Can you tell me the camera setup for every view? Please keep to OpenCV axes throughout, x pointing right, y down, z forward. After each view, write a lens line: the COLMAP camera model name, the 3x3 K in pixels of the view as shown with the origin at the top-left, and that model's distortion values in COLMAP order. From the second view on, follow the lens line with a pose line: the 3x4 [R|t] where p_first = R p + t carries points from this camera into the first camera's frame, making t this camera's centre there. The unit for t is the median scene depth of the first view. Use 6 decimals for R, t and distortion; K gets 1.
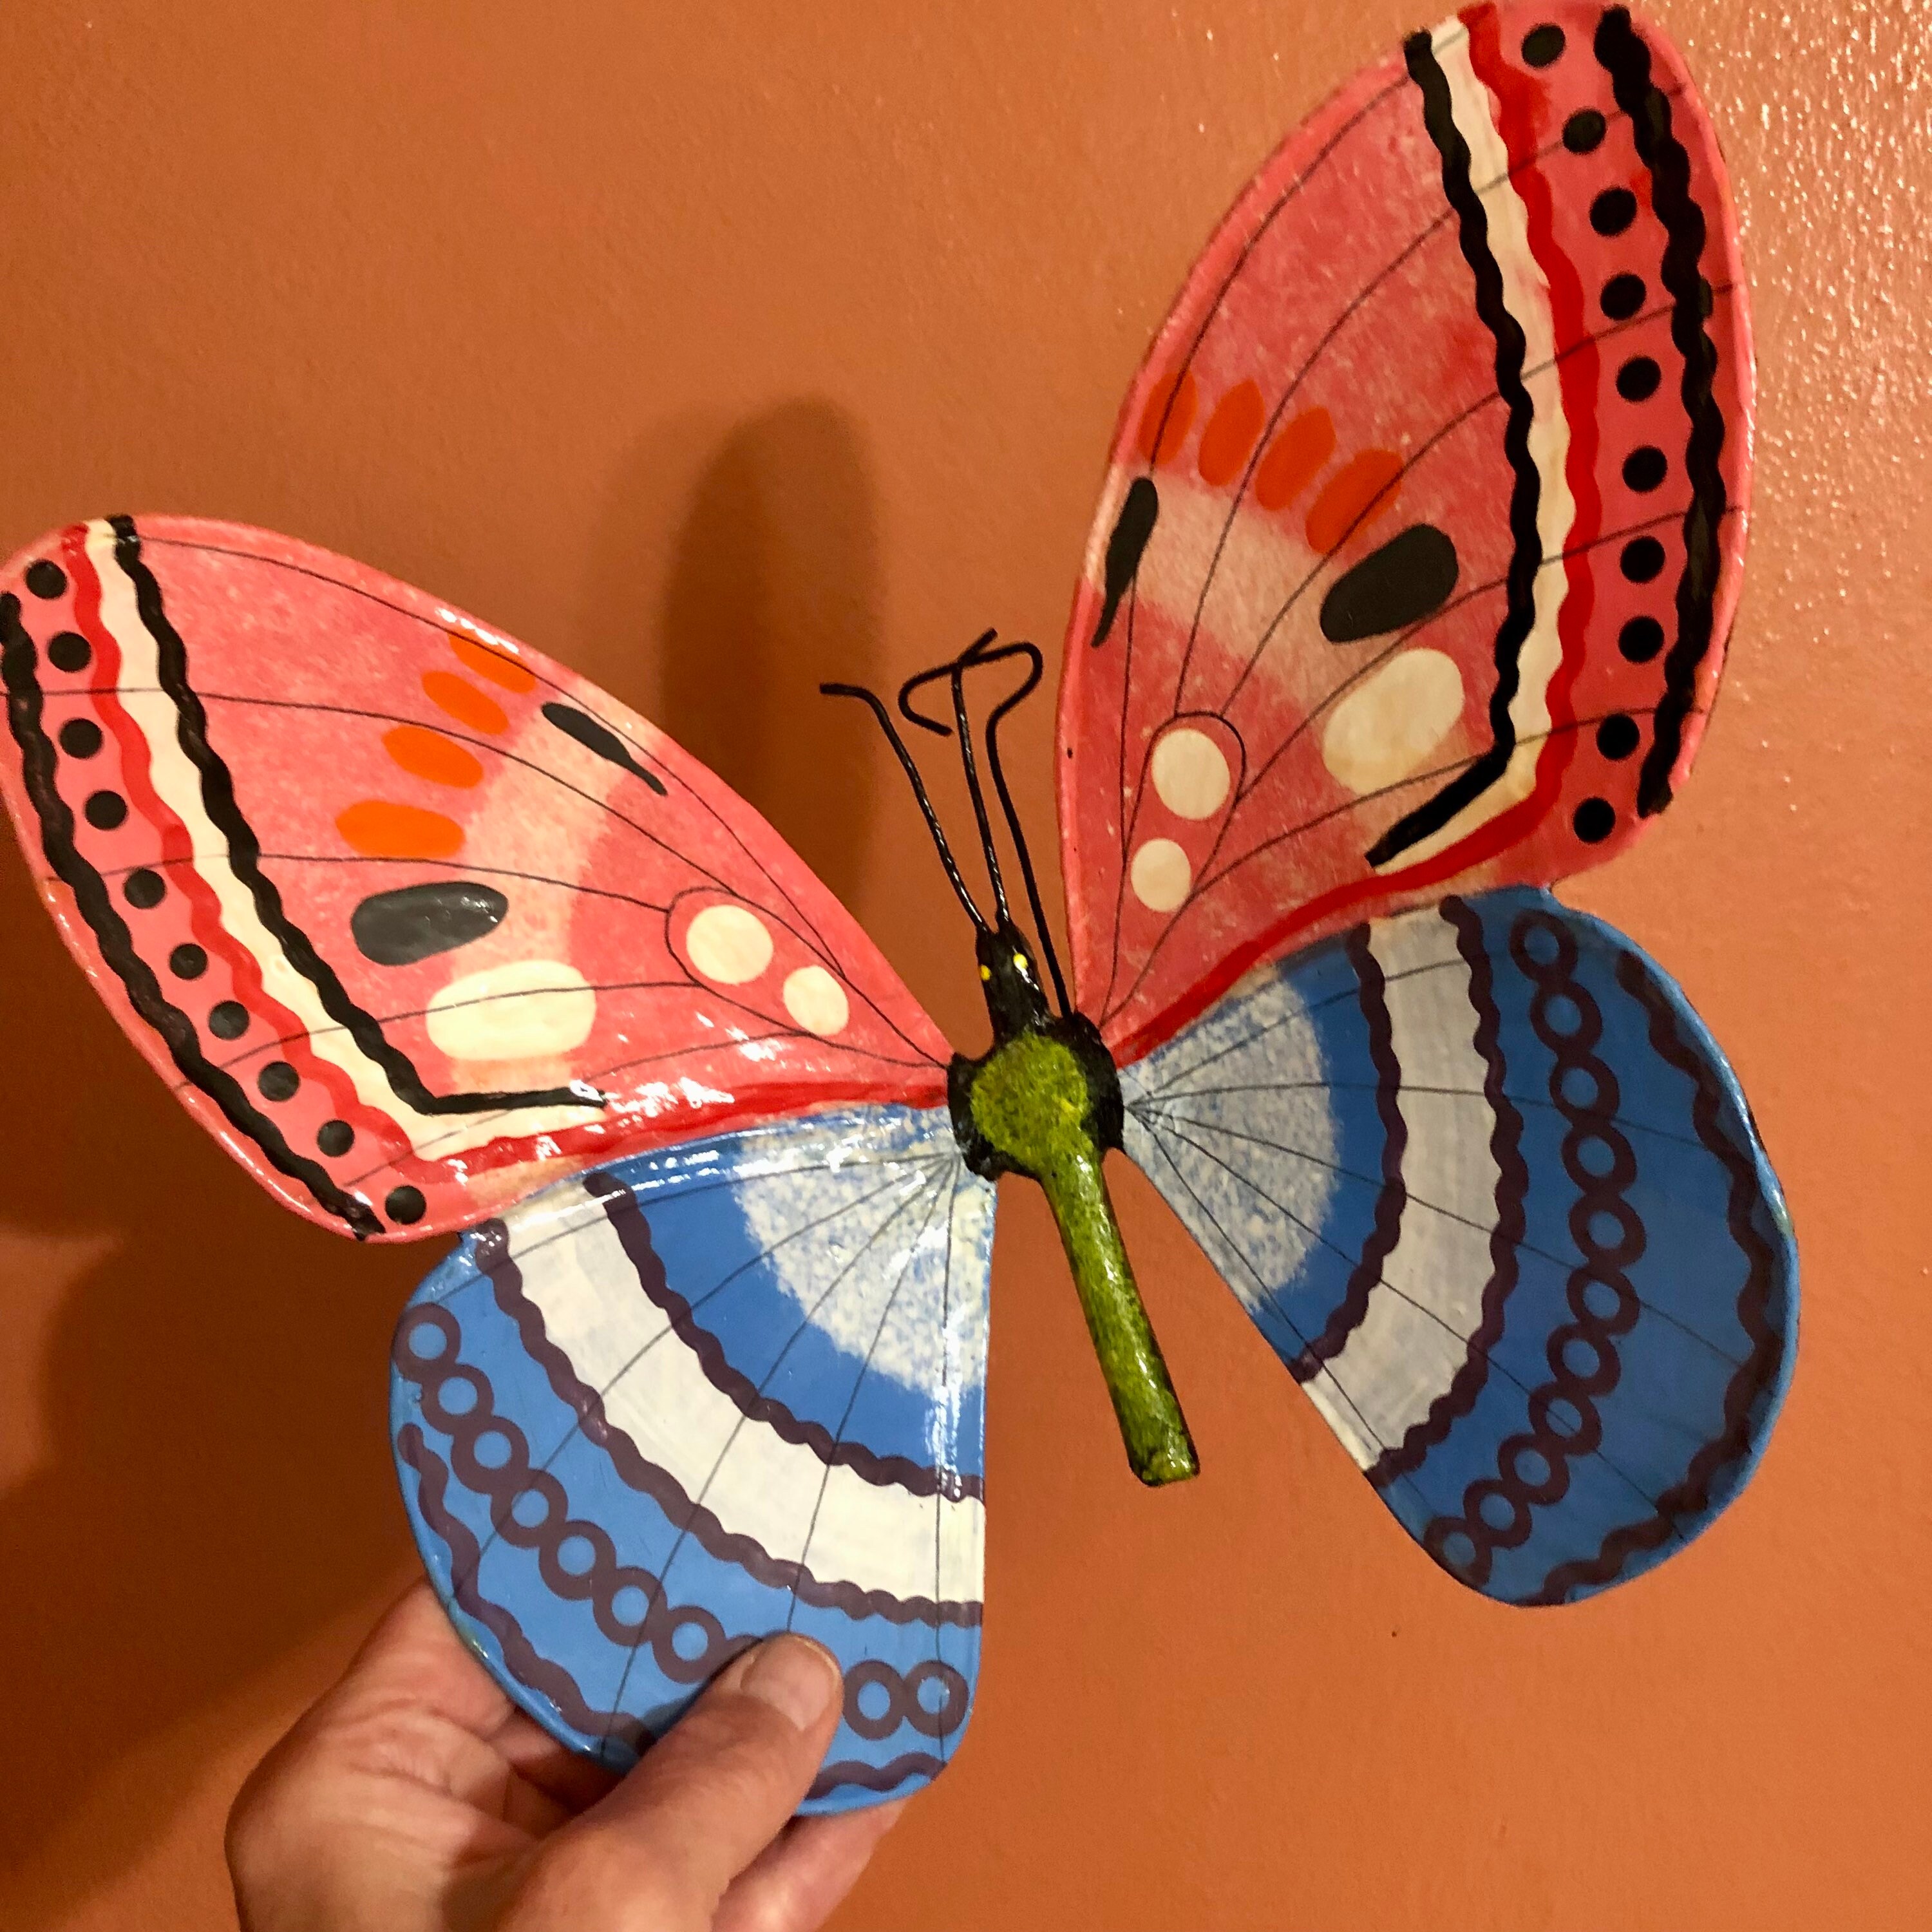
lens RADIAL K [[2311.0, 0, 959.2], [0, 2311.0, 976.3], [0, 0, 1]] dist [0.005112, 0.000000]
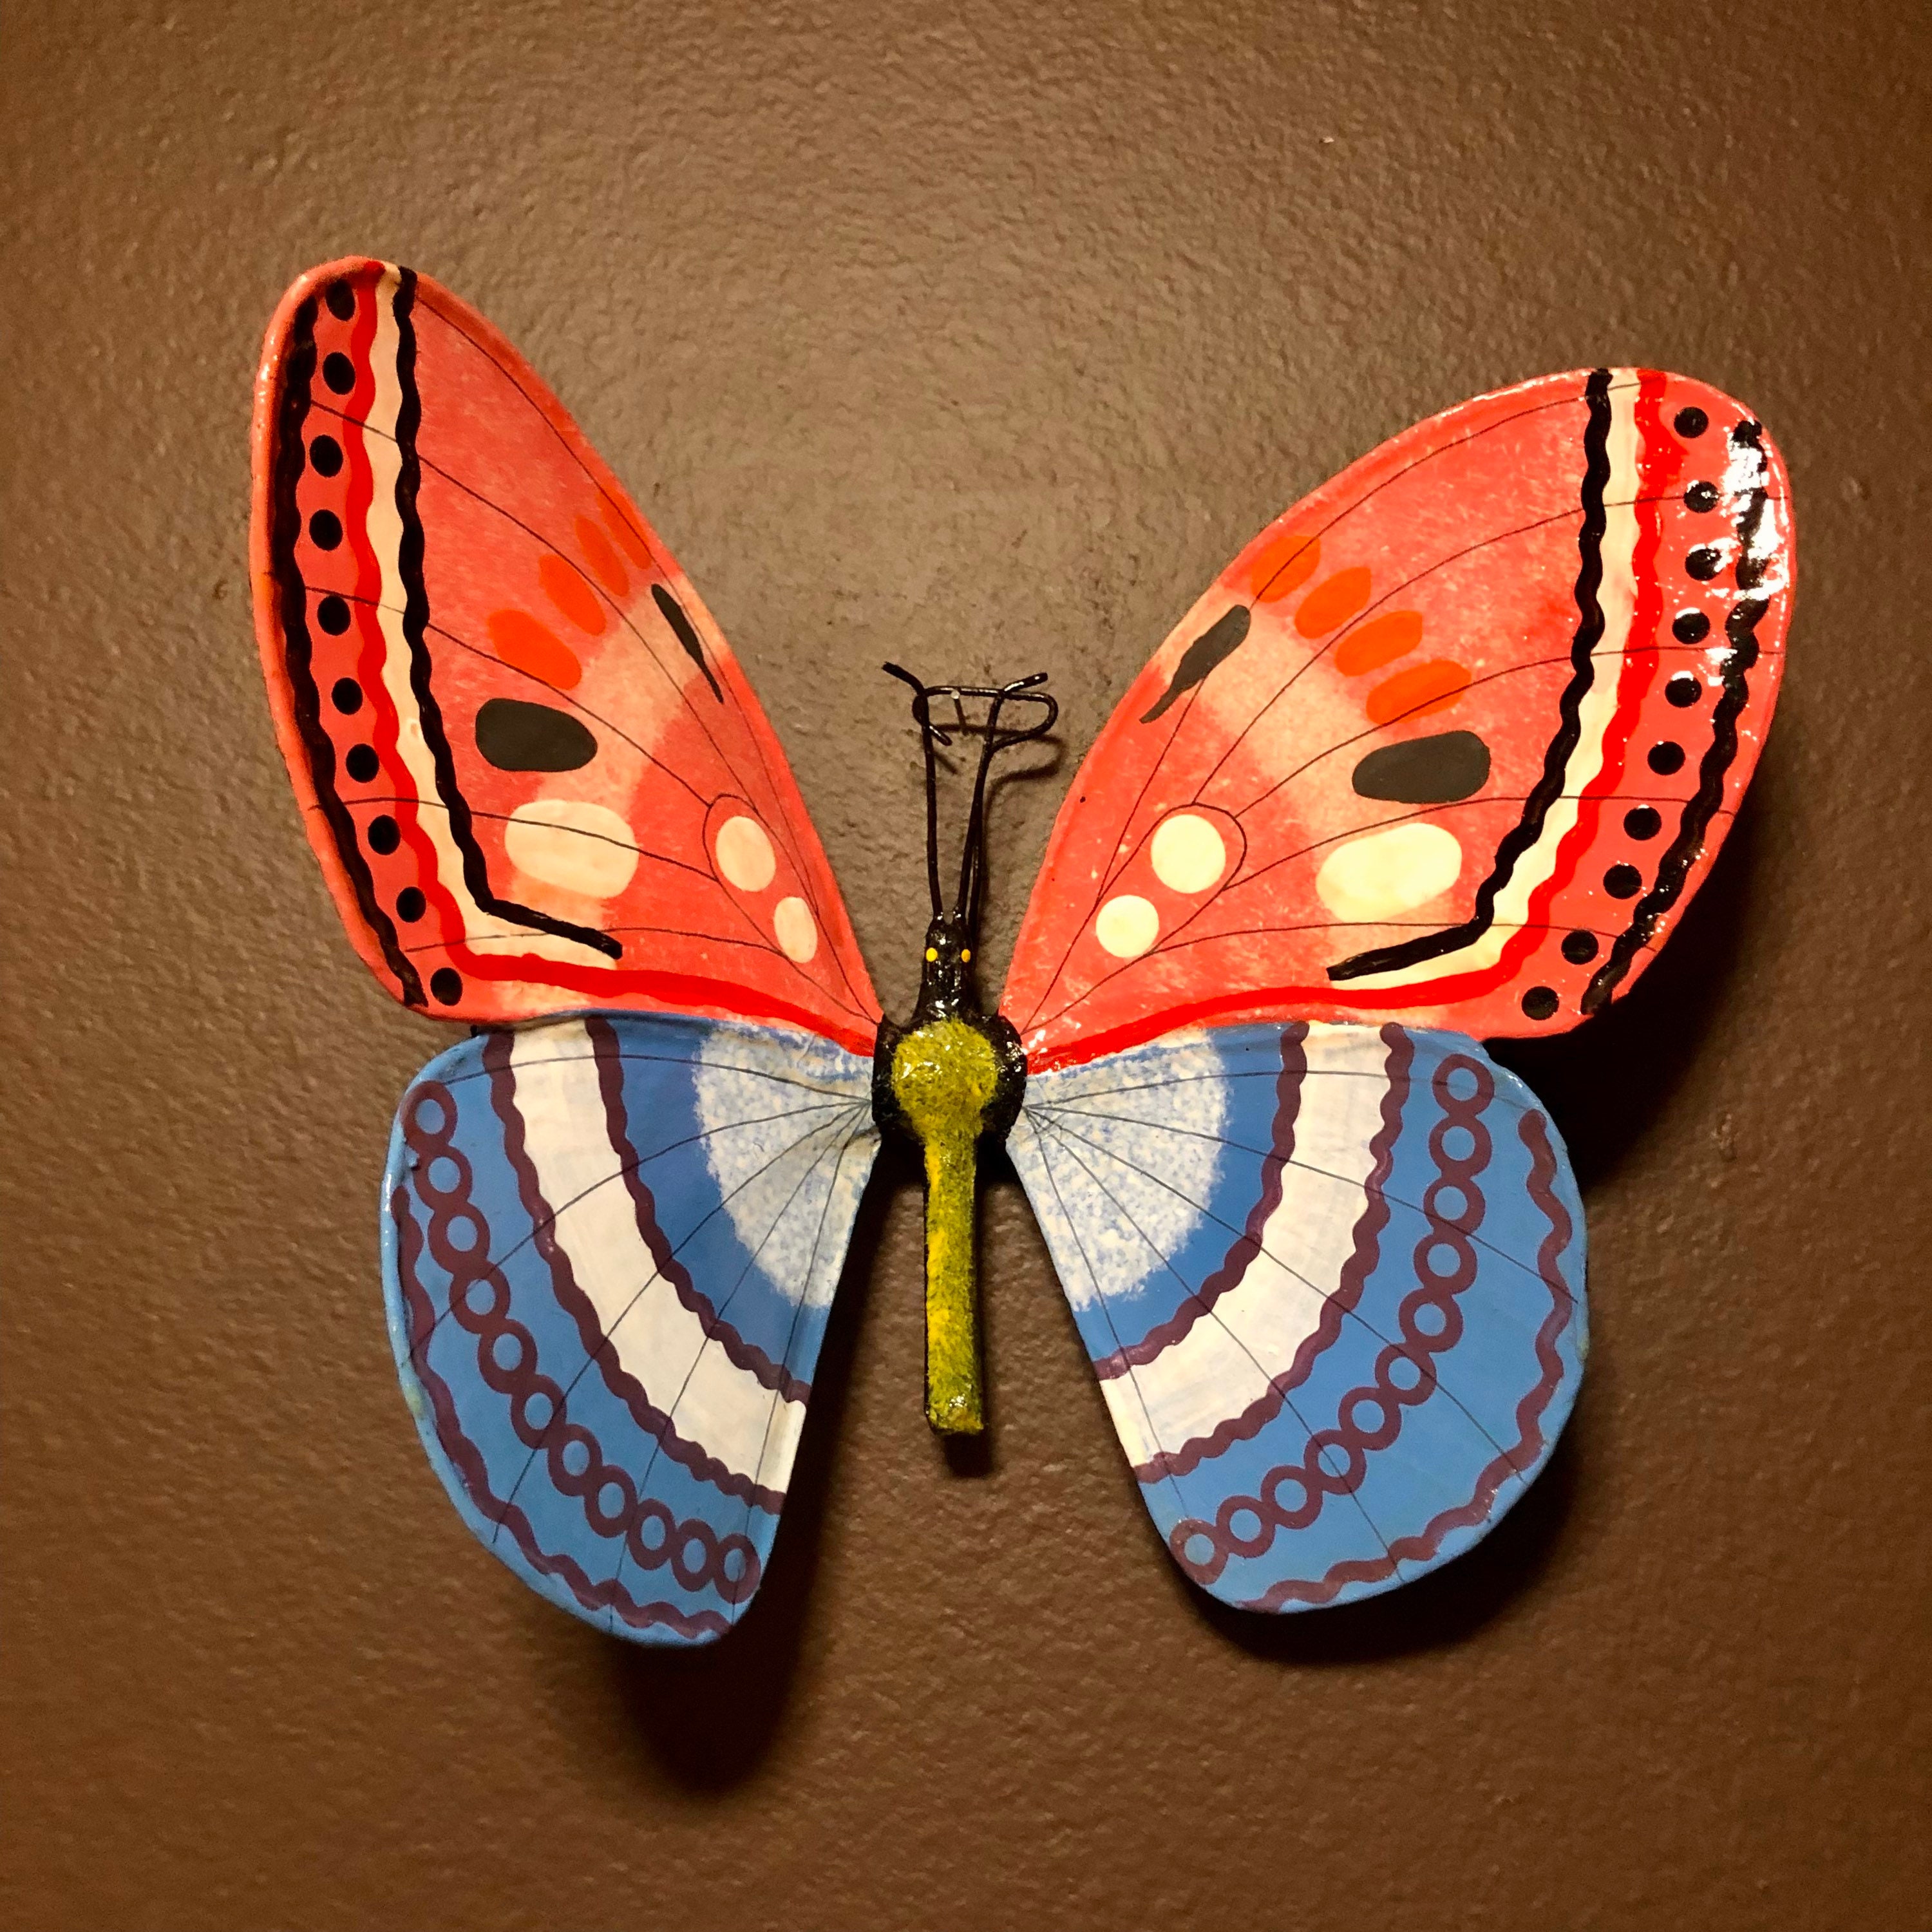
lens RADIAL K [[2311.0, 0, 959.4], [0, 2311.0, 955.7], [0, 0, 1]] dist [0.005112, 0.000000]
pose [[0.884826, 0.326261, 0.332620, -0.387339], [-0.310440, 0.945181, -0.101287, 0.119786], [-0.347432, -0.013637, 0.937606, -0.062713]]
